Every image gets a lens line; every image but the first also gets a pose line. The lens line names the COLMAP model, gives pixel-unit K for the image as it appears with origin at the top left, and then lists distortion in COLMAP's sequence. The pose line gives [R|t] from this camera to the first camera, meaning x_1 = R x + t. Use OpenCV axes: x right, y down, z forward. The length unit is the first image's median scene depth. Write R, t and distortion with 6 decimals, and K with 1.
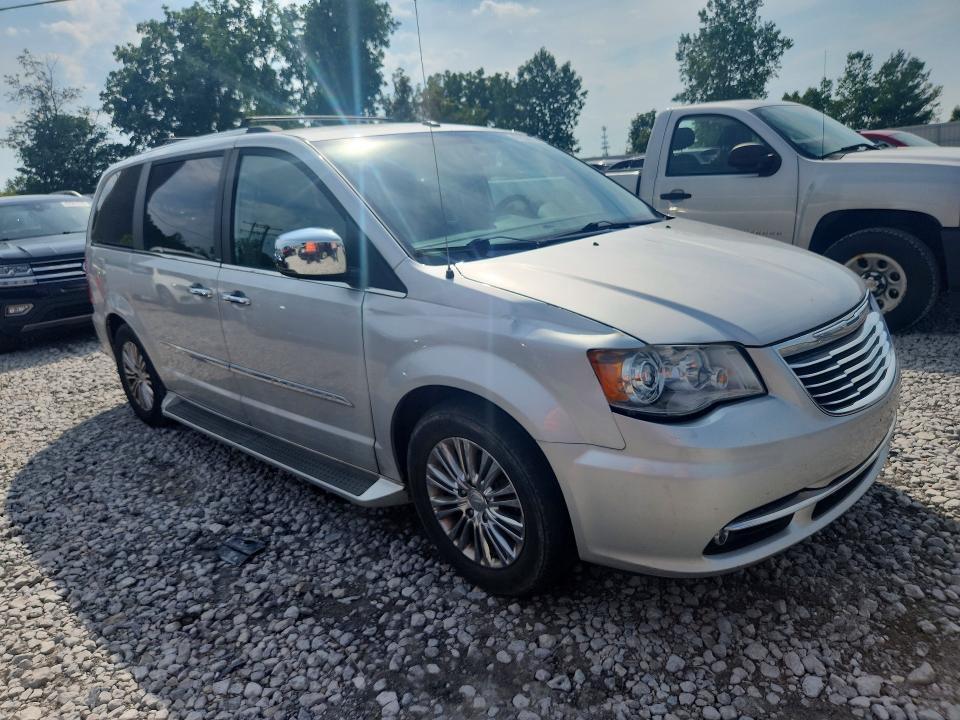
lens RADIAL K [[742.1, 0, 488.9], [0, 742.1, 345.8], [0, 0, 1]] dist [0.063003, -0.064531]
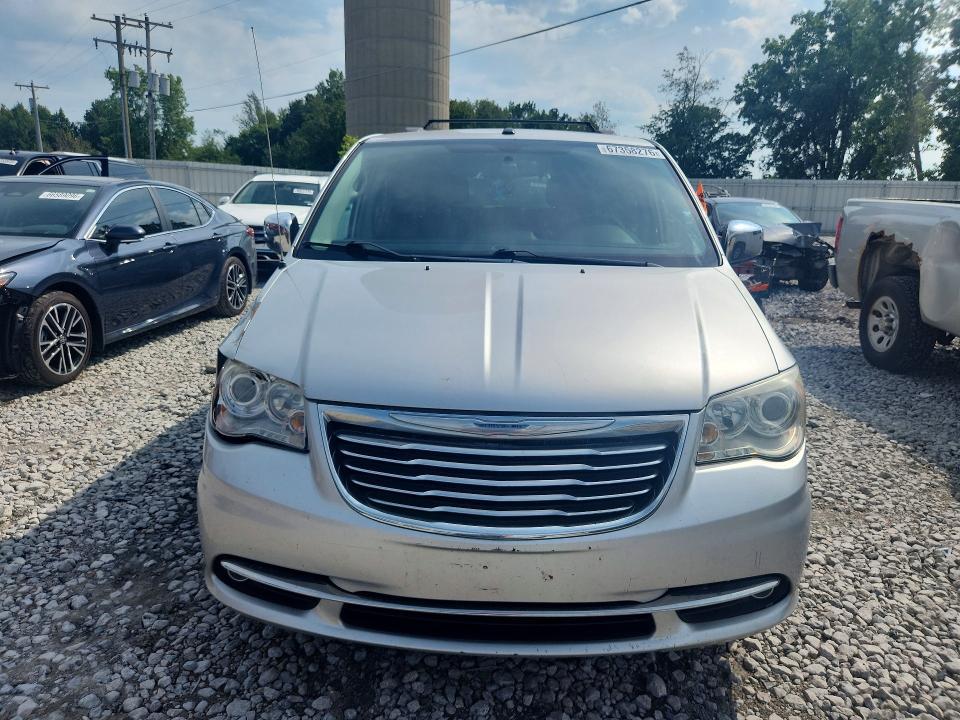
lens RADIAL K [[742.1, 0, 488.9], [0, 742.1, 345.8], [0, 0, 1]] dist [0.063003, -0.064531]
pose [[0.614795, 0.259467, -0.744785, 0.153980], [-0.247635, 0.960084, 0.130059, -0.031020], [0.748802, 0.104475, 0.654508, 0.076986]]
